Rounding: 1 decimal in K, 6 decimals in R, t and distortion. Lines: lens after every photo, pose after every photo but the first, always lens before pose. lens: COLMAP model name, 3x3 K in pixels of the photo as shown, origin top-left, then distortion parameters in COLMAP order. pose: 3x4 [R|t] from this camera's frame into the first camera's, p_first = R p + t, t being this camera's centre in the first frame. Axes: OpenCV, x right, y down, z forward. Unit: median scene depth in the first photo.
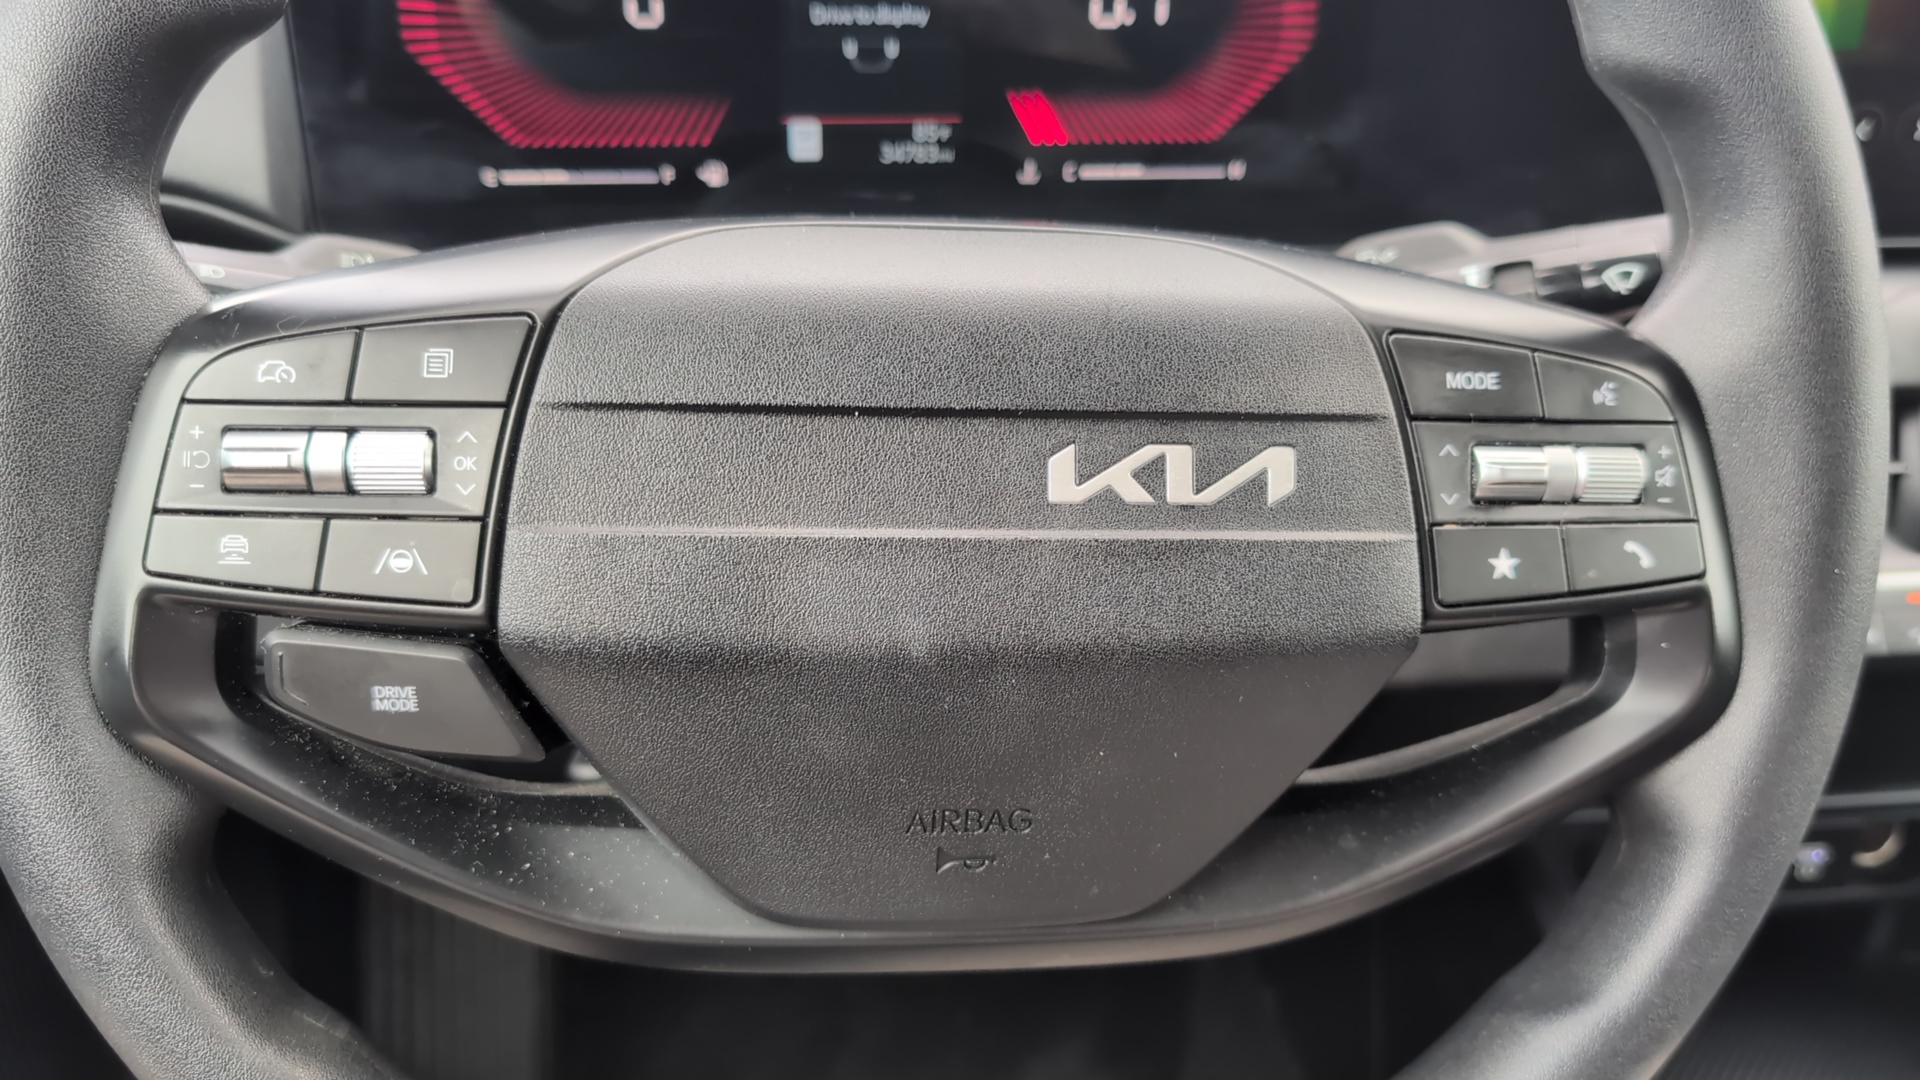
lens RADIAL K [[1644.9, 0, 937.6], [0, 1644.9, 494.9], [0, 0, 1]] dist [0.031082, -0.032018]
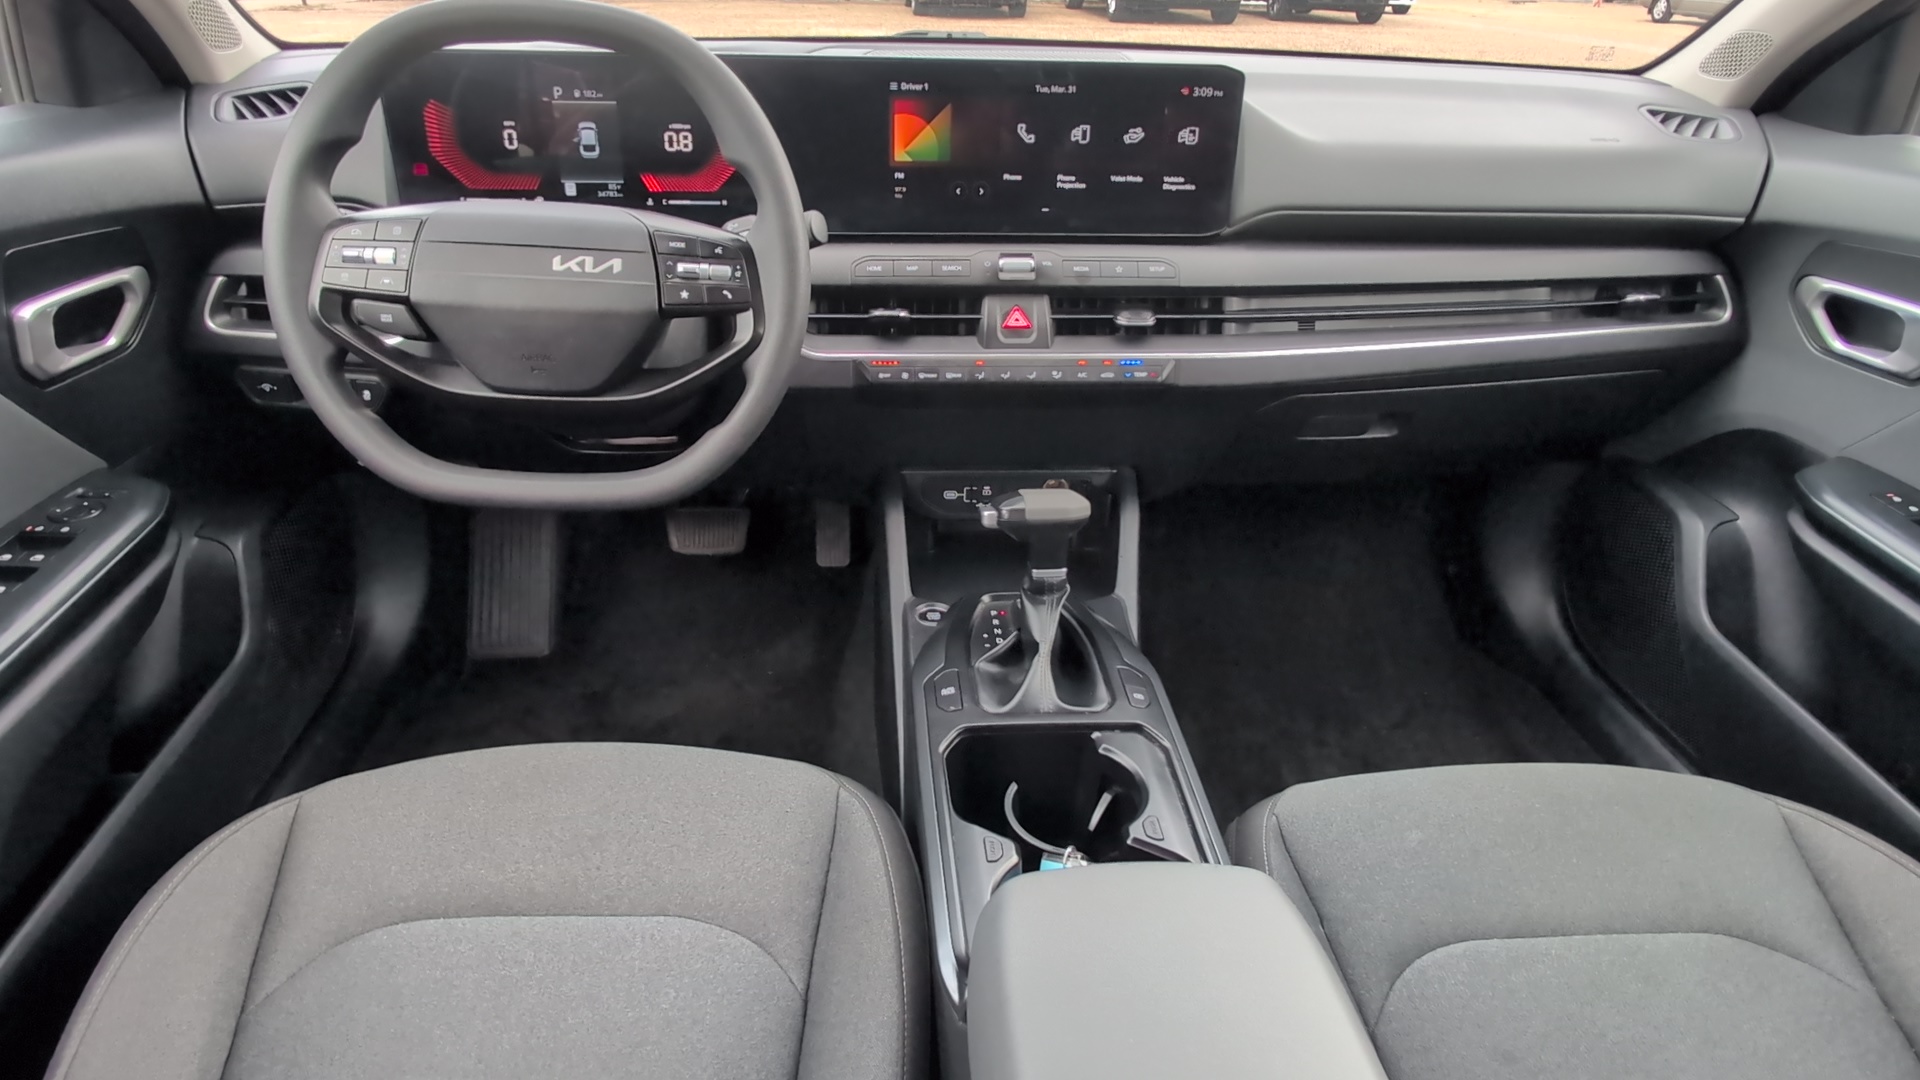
lens RADIAL K [[1144.9, 0, 941.1], [0, 1144.9, 530.9], [0, 0, 1]] dist [0.009638, 0.003479]
pose [[0.999020, 0.026751, -0.035250, 1.029145], [-0.025773, 0.999278, 0.027911, 0.489272], [0.035971, -0.026975, 0.998989, -1.577883]]
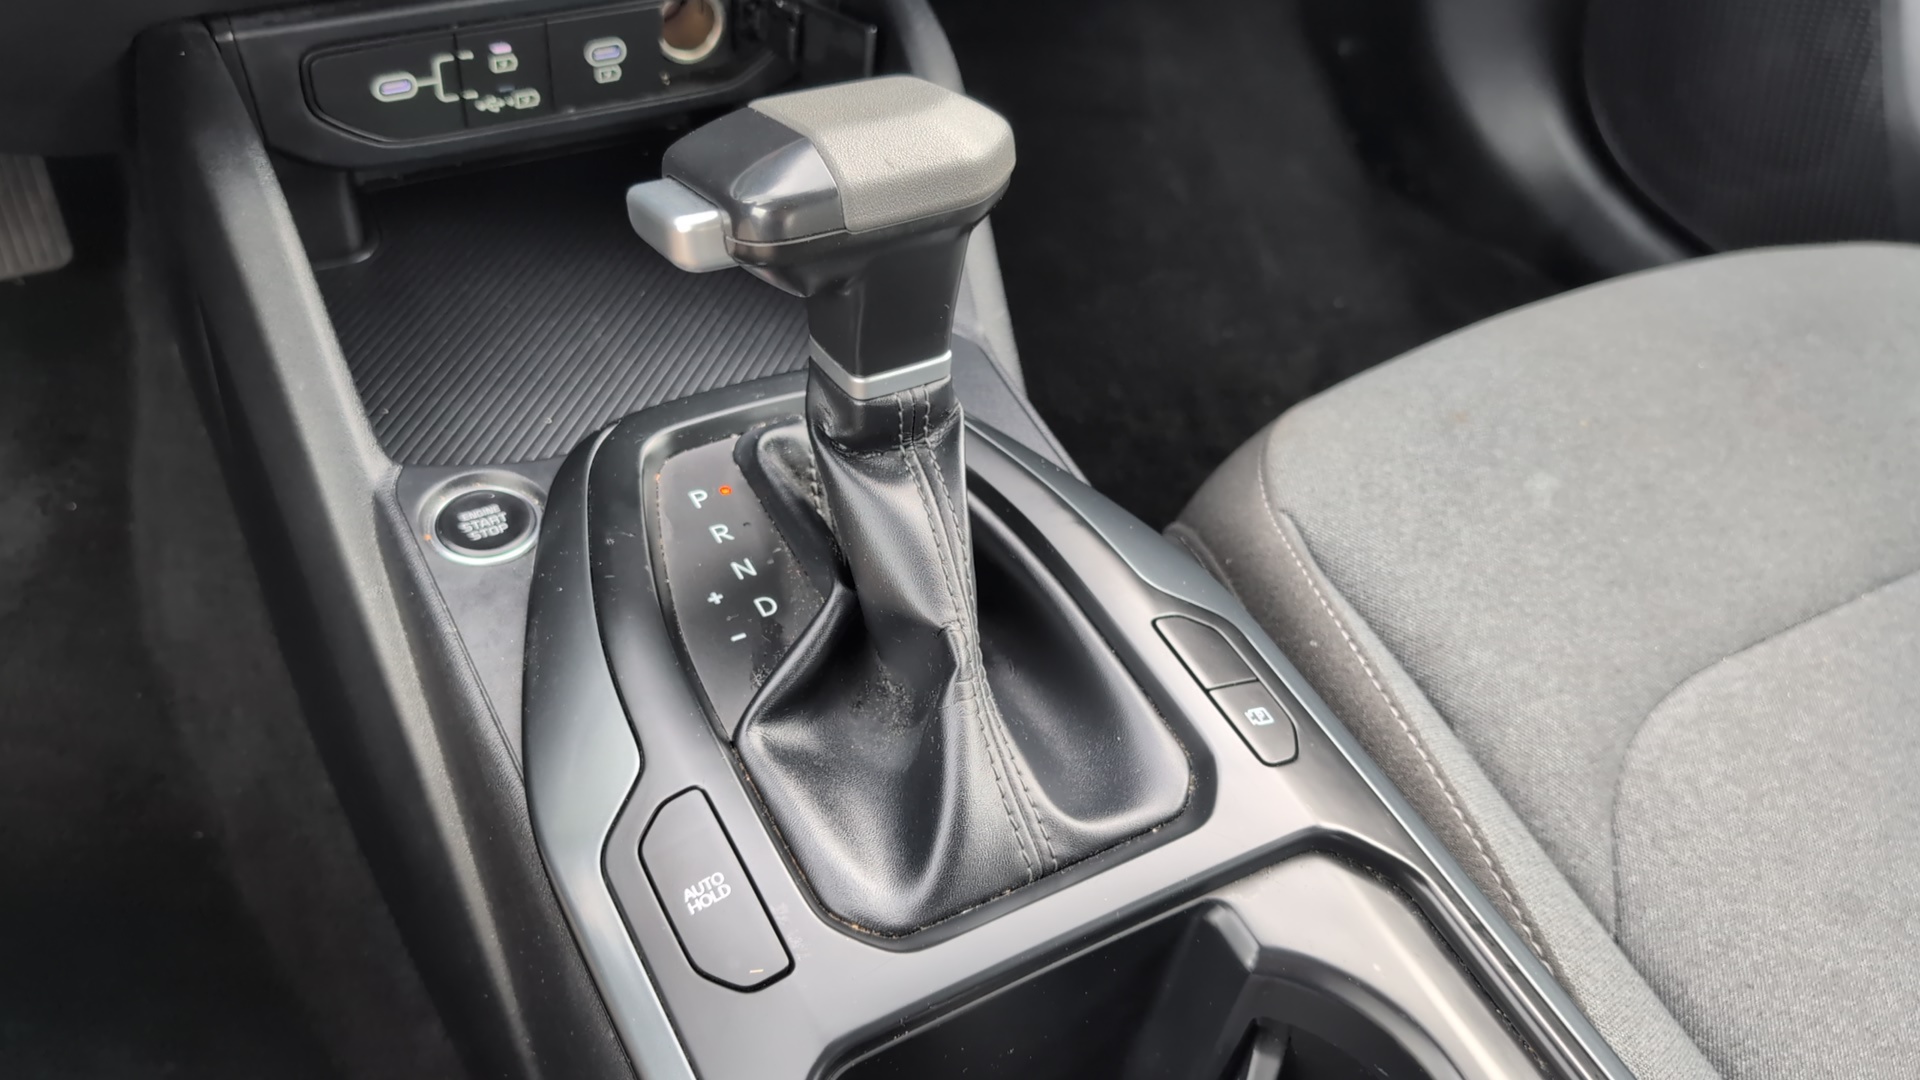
lens RADIAL K [[1644.9, 0, 950.4], [0, 1644.9, 532.4], [0, 0, 1]] dist [0.031082, -0.032018]
pose [[0.917742, -0.210304, 0.336931, 0.774619], [0.077202, 0.926588, 0.368068, 0.312282], [-0.389602, -0.311779, 0.866605, 0.284825]]
